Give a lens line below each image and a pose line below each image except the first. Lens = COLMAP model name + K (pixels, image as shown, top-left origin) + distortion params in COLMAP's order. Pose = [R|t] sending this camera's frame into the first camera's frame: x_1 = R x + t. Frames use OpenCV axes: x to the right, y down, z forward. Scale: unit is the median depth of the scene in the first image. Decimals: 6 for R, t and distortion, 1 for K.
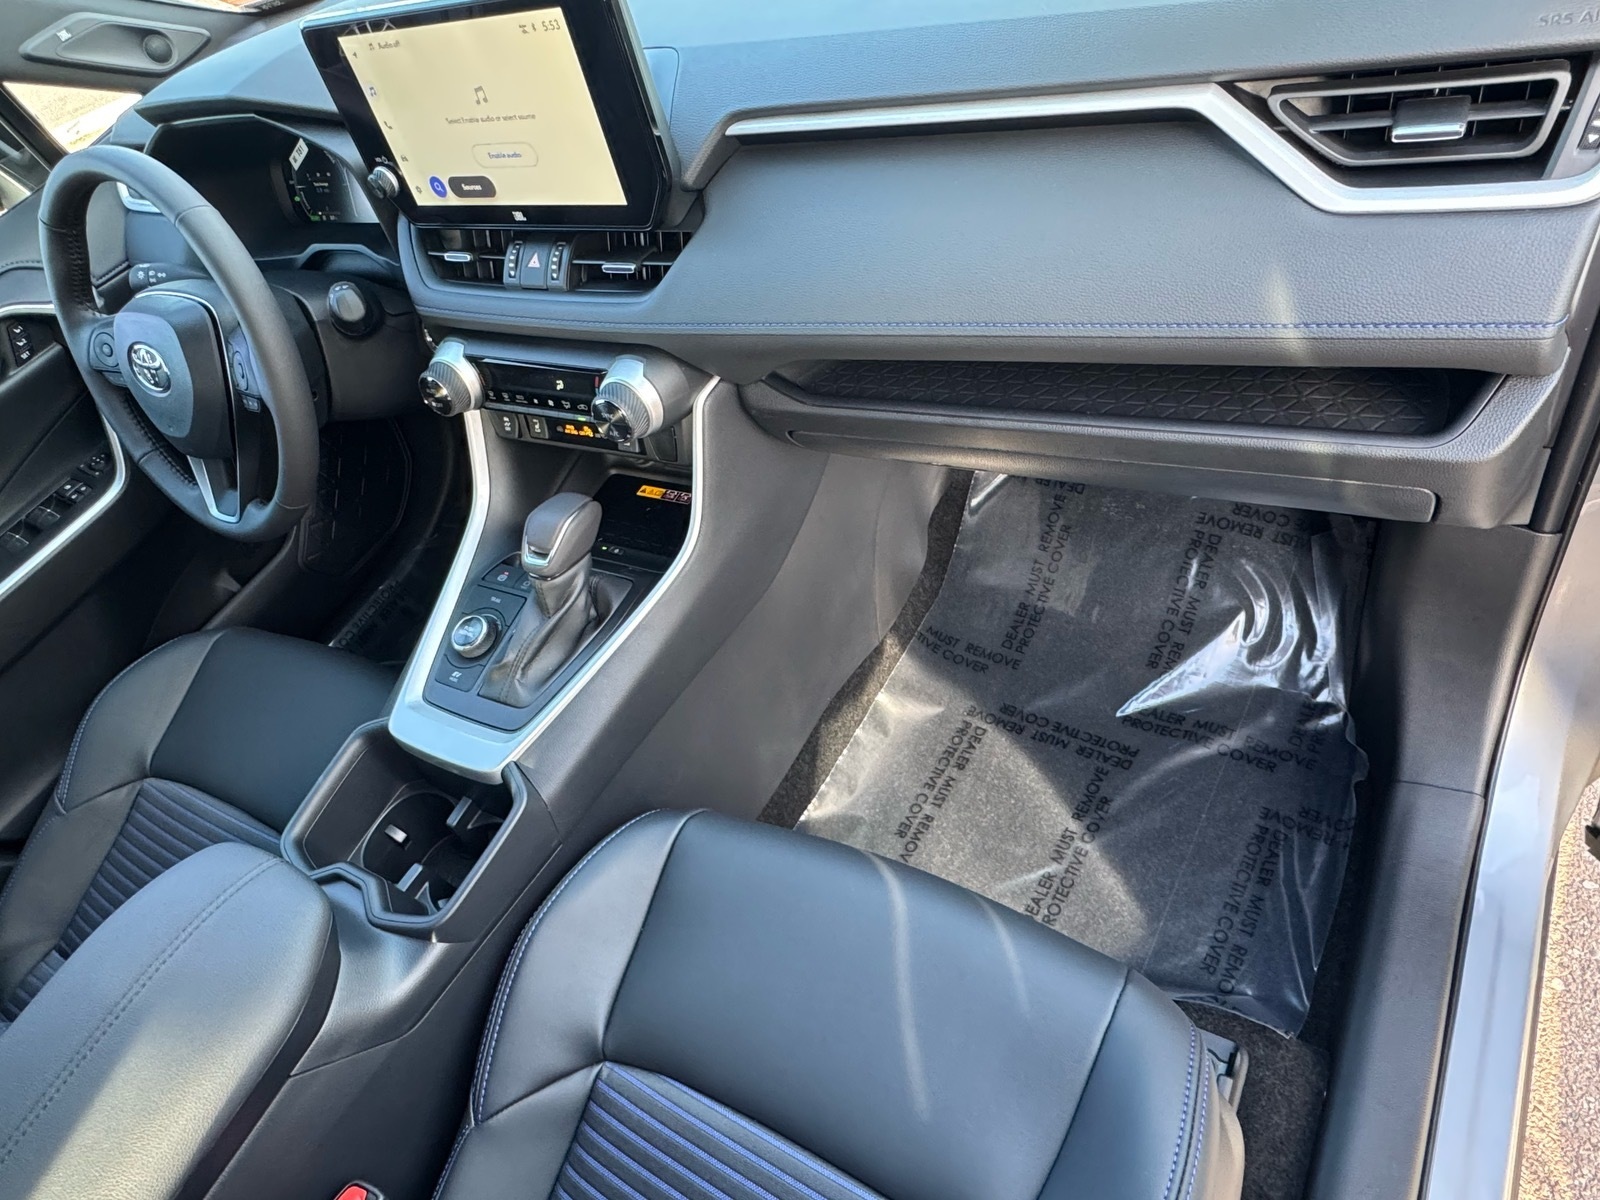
lens RADIAL K [[1013.6, 0, 782.6], [0, 1013.6, 598.6], [0, 0, 1]] dist [-0.002010, -0.001001]
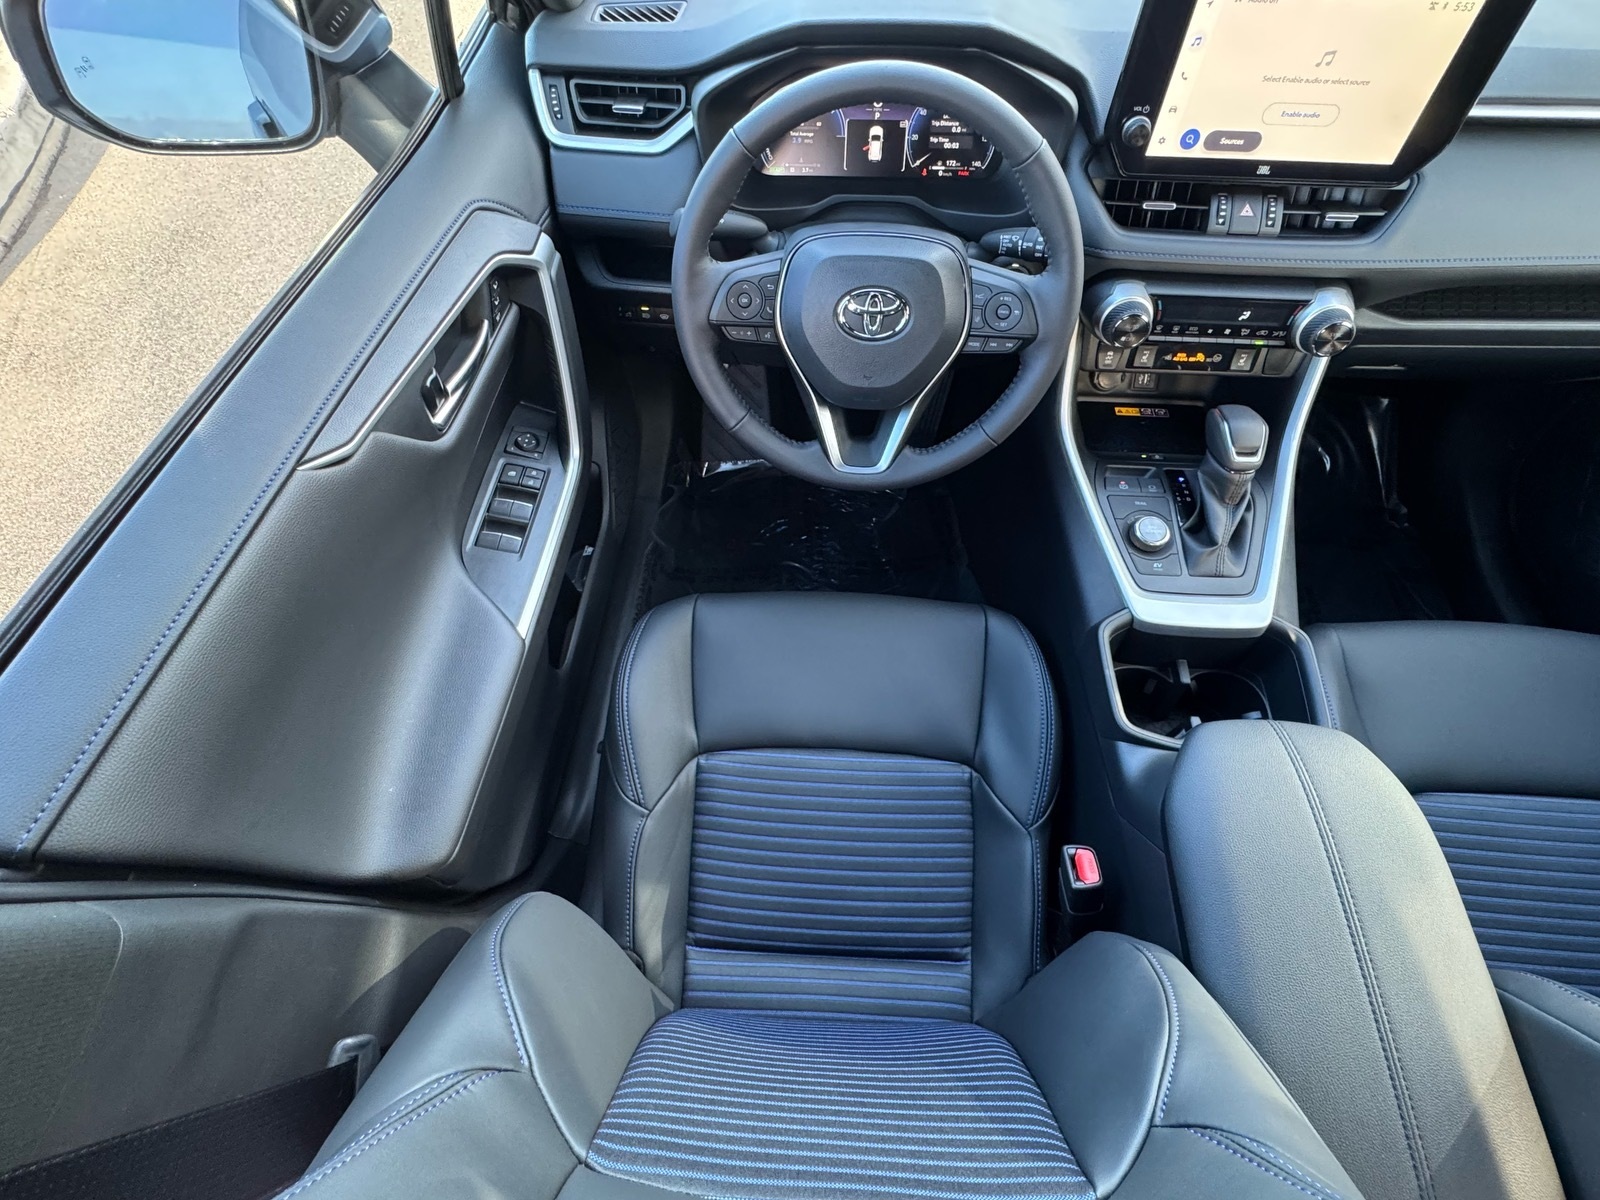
lens RADIAL K [[773.0, 0, 791.9], [0, 773.0, 605.7], [0, 0, 1]] dist [0.000927, -0.002171]
pose [[0.862566, -0.192750, 0.467789, -1.248526], [0.150819, 0.980509, 0.125916, -0.066060], [-0.482942, -0.038060, 0.874825, 0.432441]]
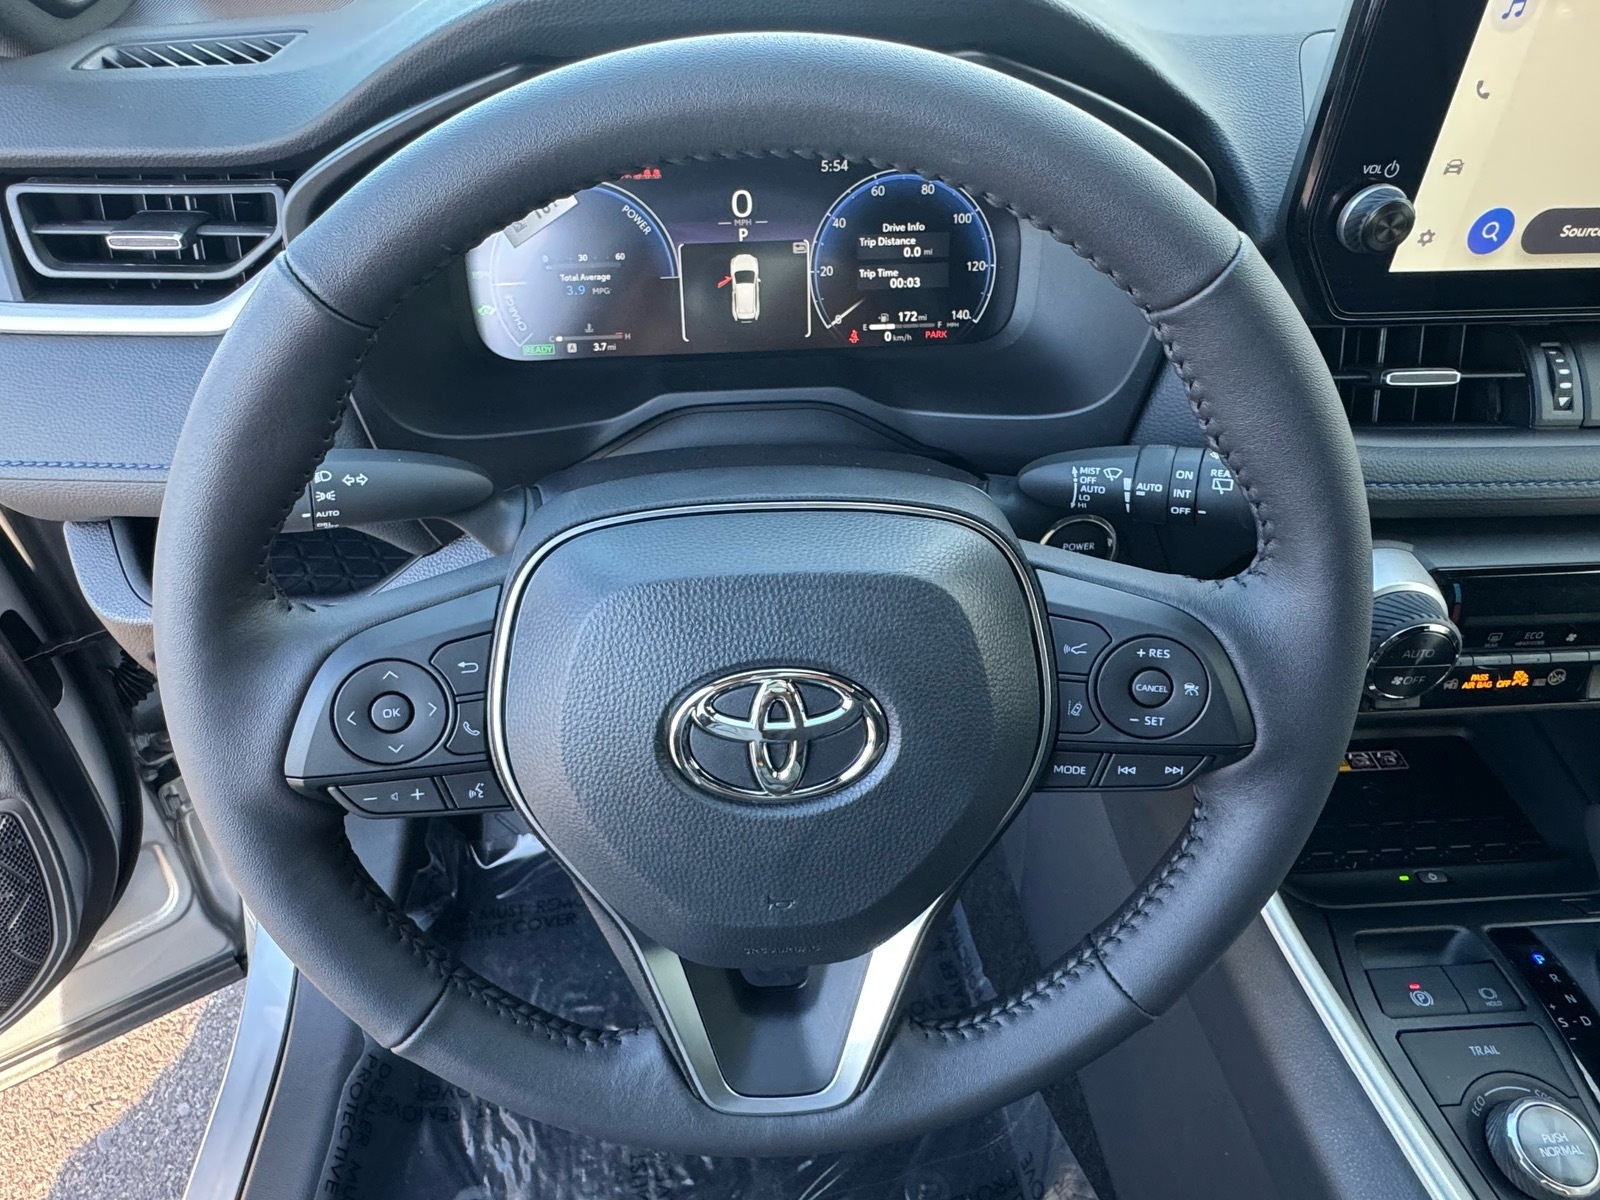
lens RADIAL K [[984.0, 0, 759.5], [0, 984.0, 597.9], [0, 0, 1]] dist [0.000694, -0.004906]
pose [[0.814132, -0.132332, 0.565400, -0.911522], [0.234097, 0.965853, -0.111024, -0.269531], [-0.531402, 0.222747, 0.817310, 0.846689]]
